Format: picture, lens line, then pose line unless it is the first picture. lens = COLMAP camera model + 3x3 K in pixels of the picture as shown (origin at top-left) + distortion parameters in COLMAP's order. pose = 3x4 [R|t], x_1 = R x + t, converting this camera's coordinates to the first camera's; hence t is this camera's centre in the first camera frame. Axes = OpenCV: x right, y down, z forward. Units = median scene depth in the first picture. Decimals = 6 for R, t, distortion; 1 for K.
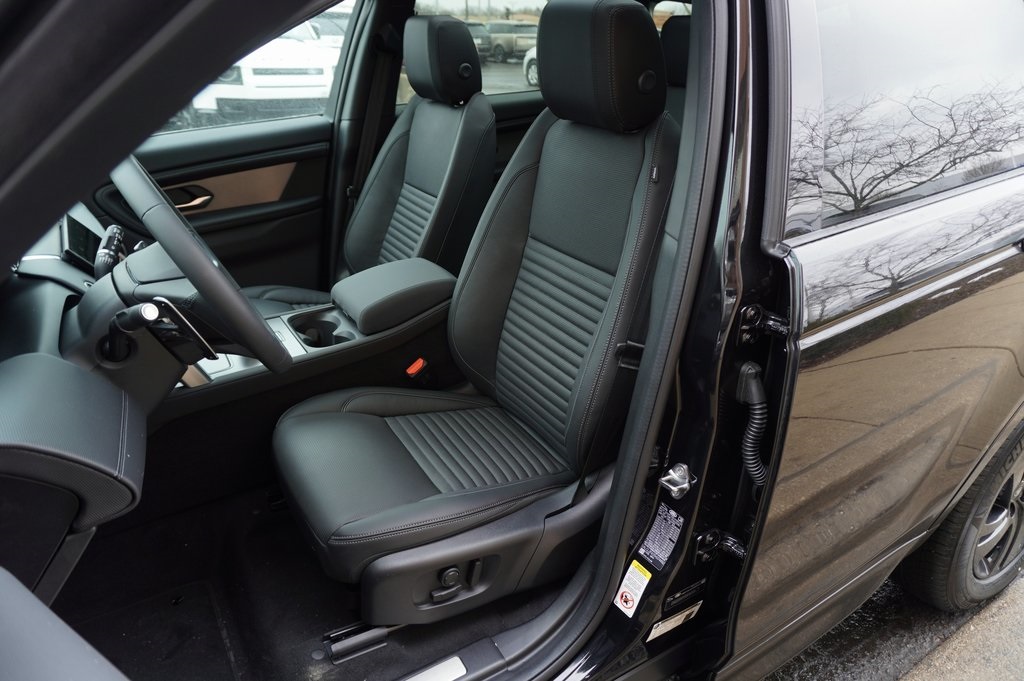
lens RADIAL K [[689.3, 0, 512.0], [0, 689.3, 340.5], [0, 0, 1]] dist [-0.047464, 0.037737]
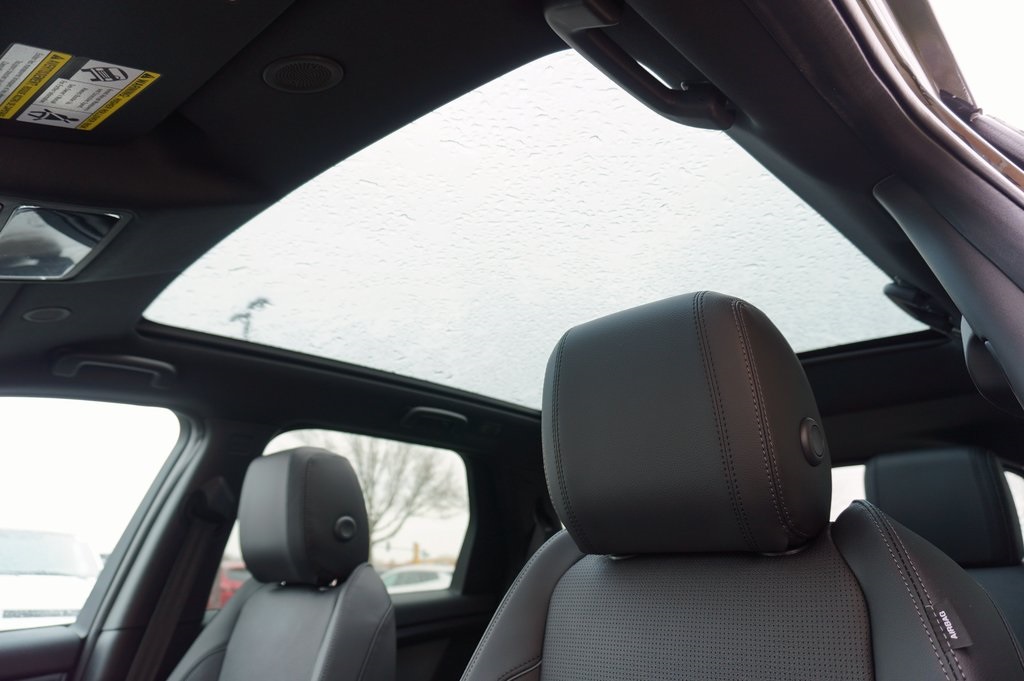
lens RADIAL K [[689.3, 0, 512.0], [0, 689.3, 340.5], [0, 0, 1]] dist [-0.047464, 0.037737]
pose [[0.964638, 0.064275, 0.255620, -0.079252], [0.131453, 0.723273, -0.677935, -0.066408], [-0.228458, 0.687564, 0.689248, 0.362538]]
